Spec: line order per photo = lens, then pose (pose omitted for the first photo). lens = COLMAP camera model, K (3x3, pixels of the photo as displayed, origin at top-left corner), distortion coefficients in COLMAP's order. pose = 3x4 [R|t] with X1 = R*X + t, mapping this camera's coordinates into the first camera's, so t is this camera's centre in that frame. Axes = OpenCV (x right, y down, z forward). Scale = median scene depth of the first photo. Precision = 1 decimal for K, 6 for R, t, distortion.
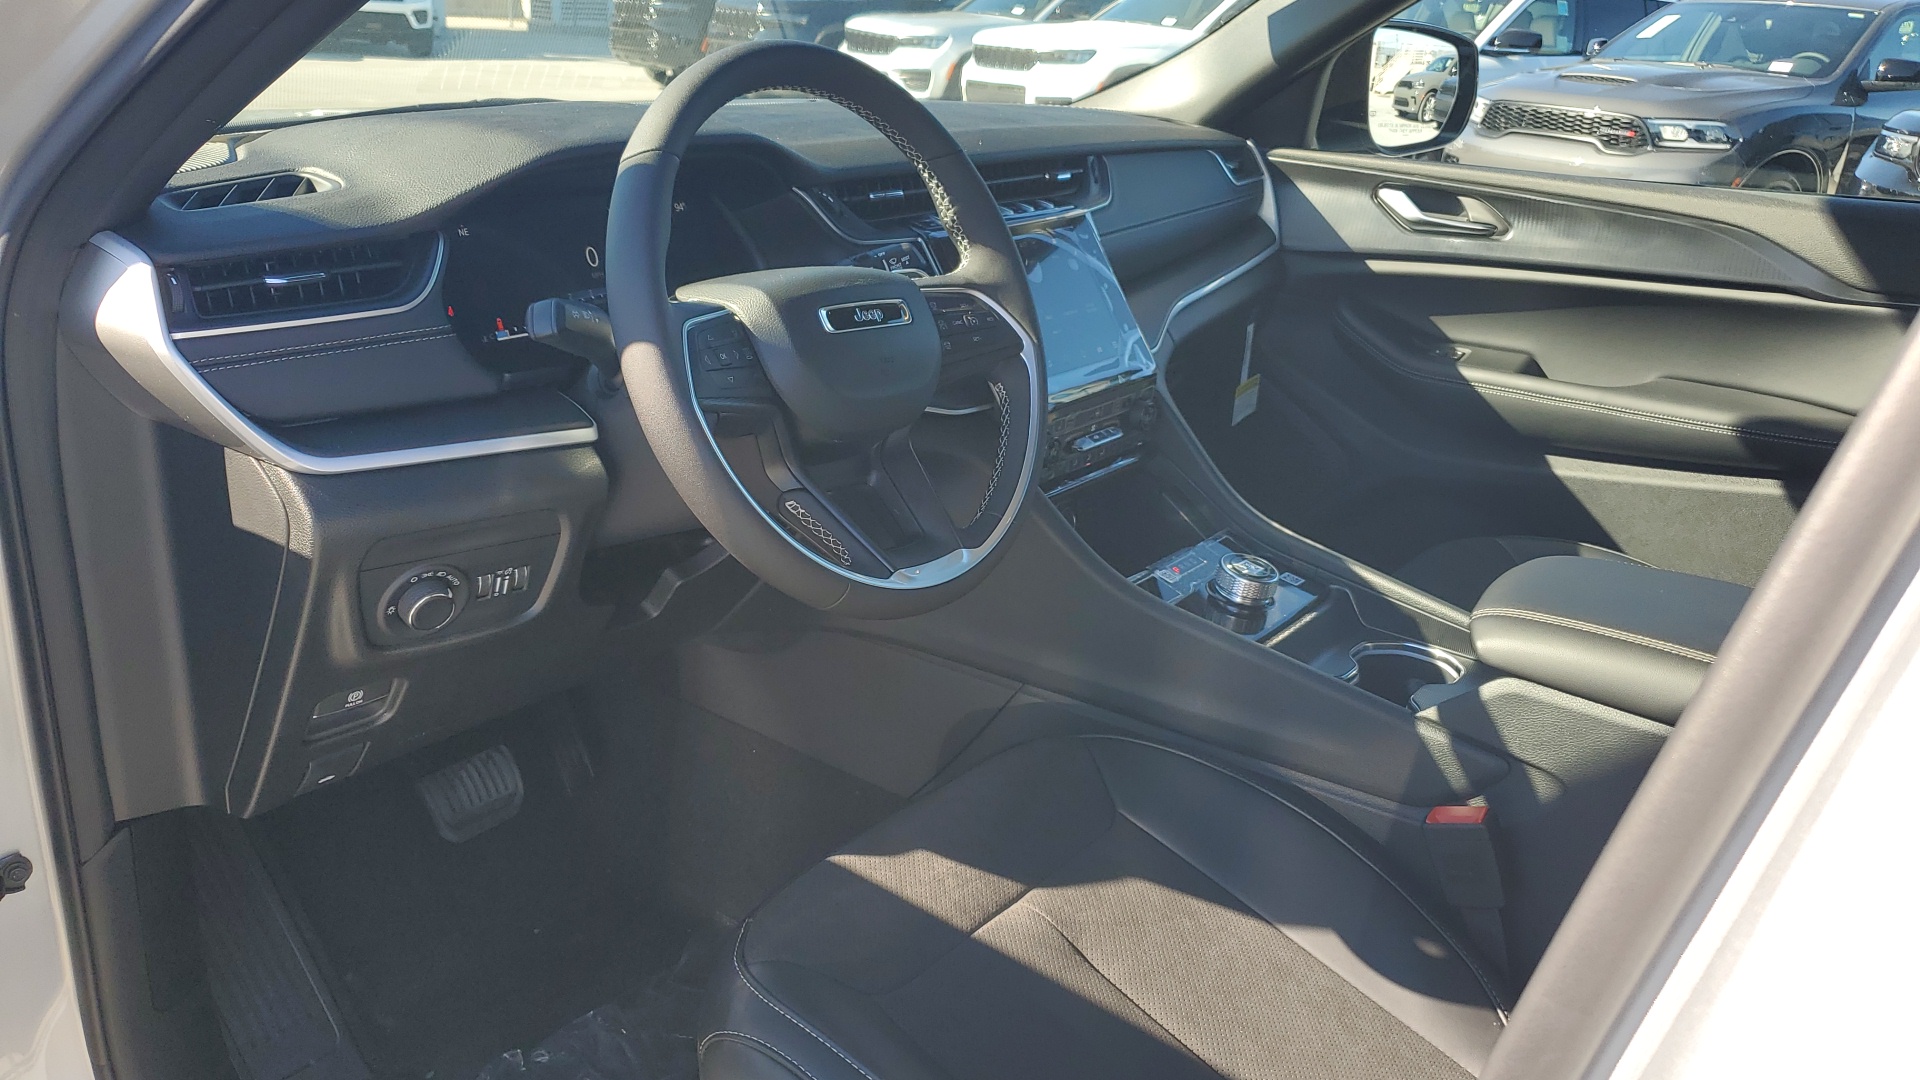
lens RADIAL K [[1476.4, 0, 963.6], [0, 1476.4, 535.3], [0, 0, 1]] dist [0.063102, -0.030171]
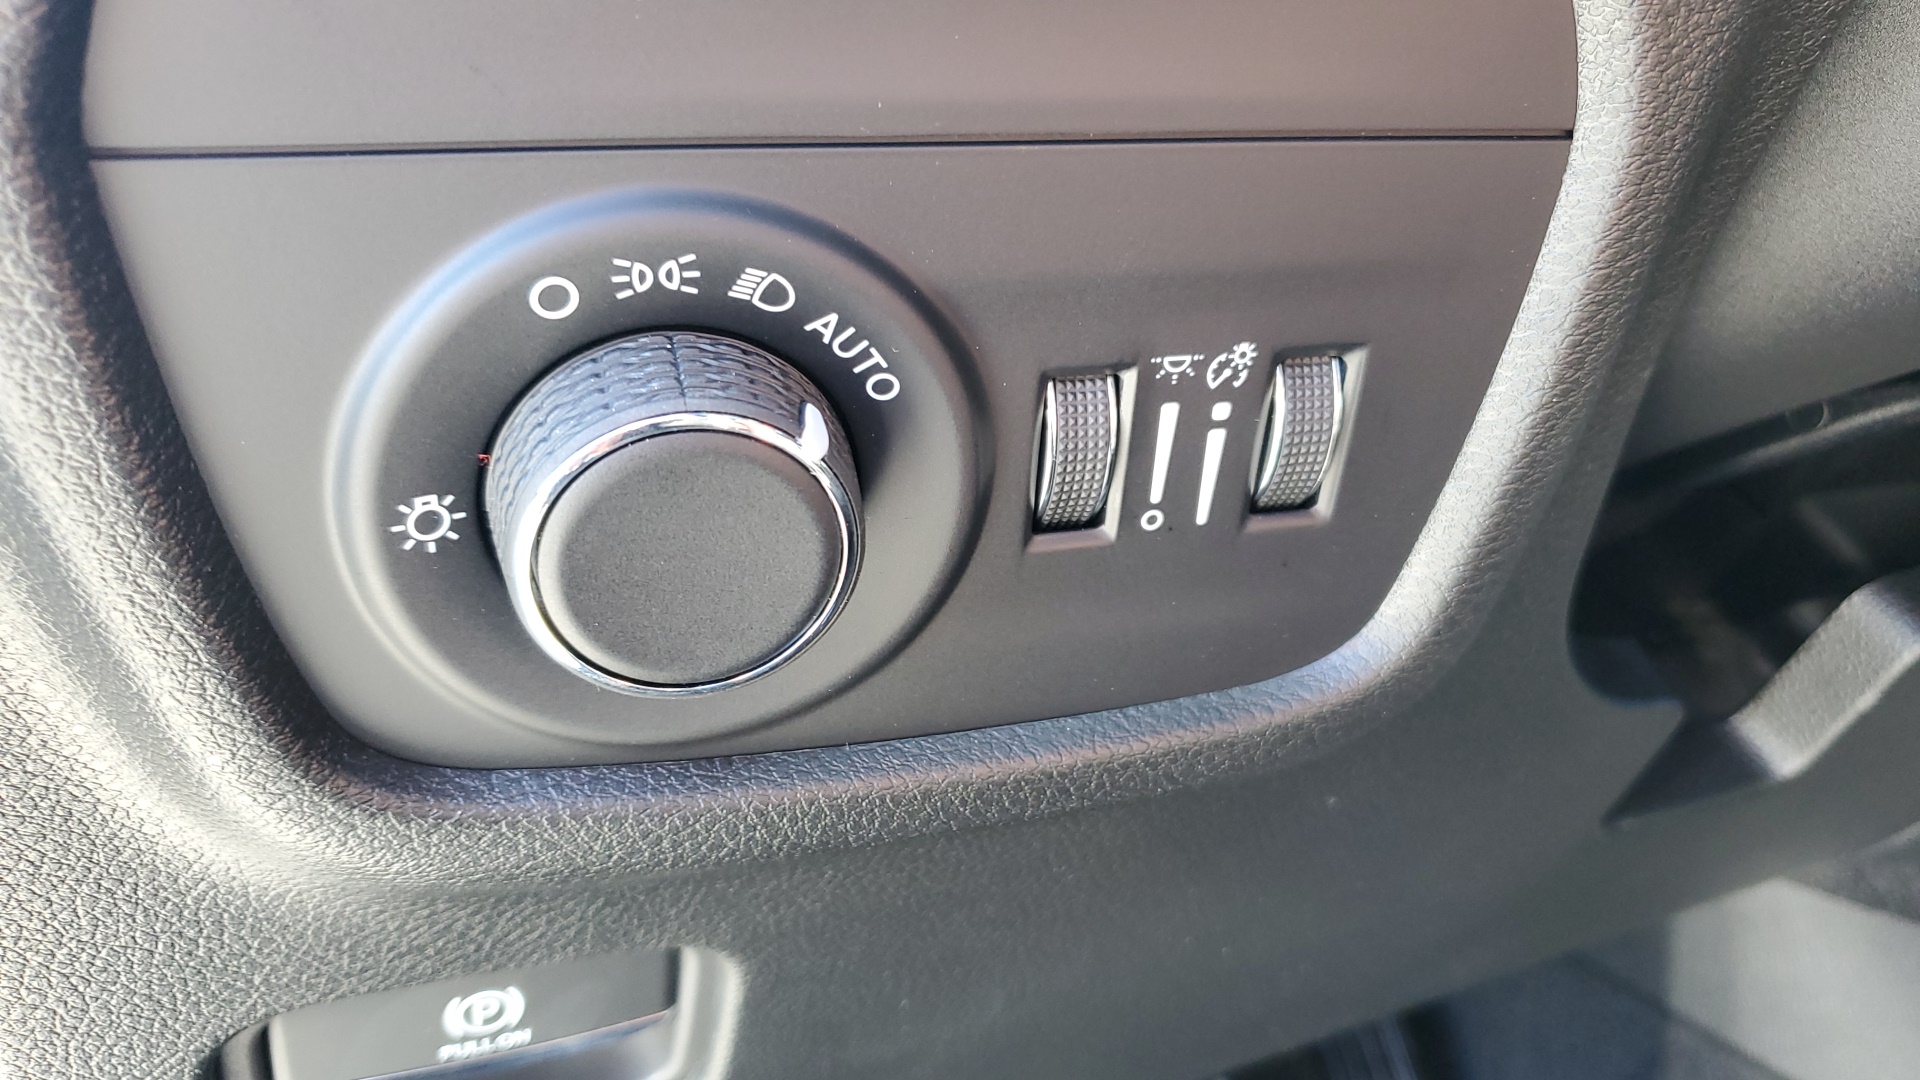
lens RADIAL K [[1476.4, 0, 961.6], [0, 1476.4, 540.5], [0, 0, 1]] dist [0.063102, -0.030171]
pose [[0.884708, 0.023267, -0.465565, -0.256916], [-0.074548, 0.992961, -0.092040, 0.057799], [0.460147, 0.116136, 0.880214, 0.845955]]
